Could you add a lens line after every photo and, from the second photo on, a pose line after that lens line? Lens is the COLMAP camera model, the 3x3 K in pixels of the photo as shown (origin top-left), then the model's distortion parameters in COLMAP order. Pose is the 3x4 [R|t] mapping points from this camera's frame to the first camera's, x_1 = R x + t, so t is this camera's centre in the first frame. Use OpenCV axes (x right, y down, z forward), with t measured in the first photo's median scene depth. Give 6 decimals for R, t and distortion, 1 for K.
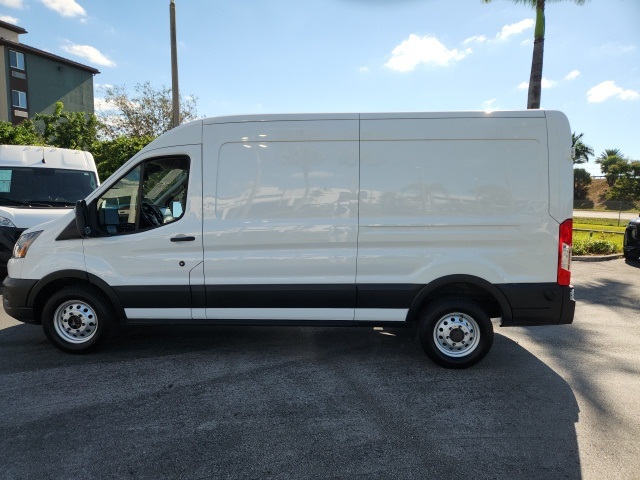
lens RADIAL K [[427.0, 0, 319.5], [0, 427.0, 237.3], [0, 0, 1]] dist [0.073639, -0.066996]
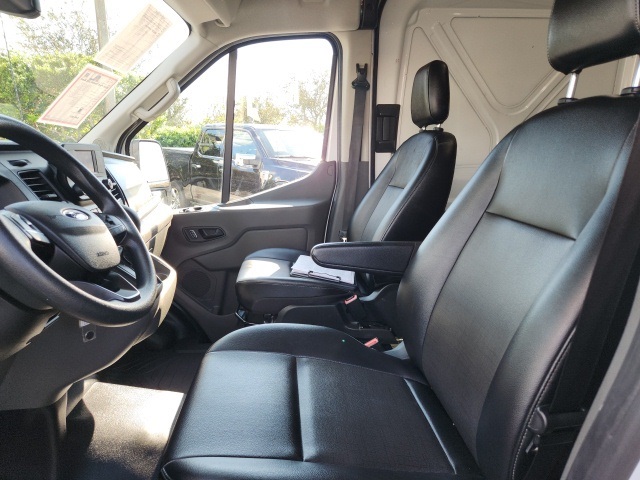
lens RADIAL K [[429.0, 0, 320.0], [0, 429.0, 240.0], [0, 0, 1]] dist [0.076227, -0.065705]
pose [[0.990535, -0.038888, 0.131639, -0.174878], [0.023718, 0.993093, 0.114904, -0.030136], [-0.135198, -0.110694, 0.984616, 0.452949]]
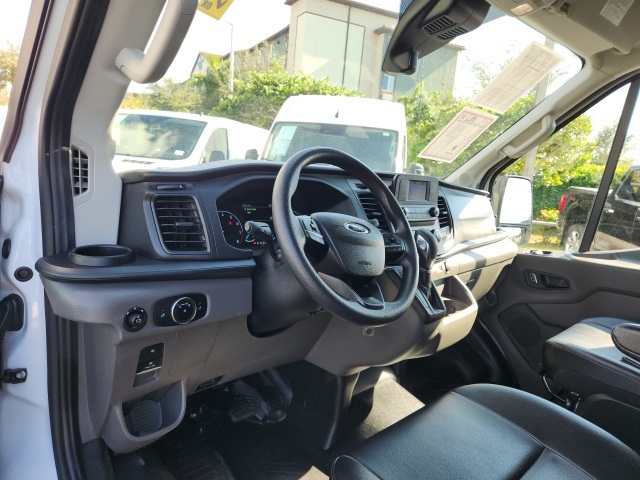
lens RADIAL K [[427.0, 0, 319.5], [0, 427.0, 237.3], [0, 0, 1]] dist [0.073639, -0.066996]
pose [[0.722663, 0.155711, -0.673433, -0.149043], [-0.135789, 0.987291, 0.082565, -0.031459], [0.677731, 0.031778, 0.734623, 0.460109]]
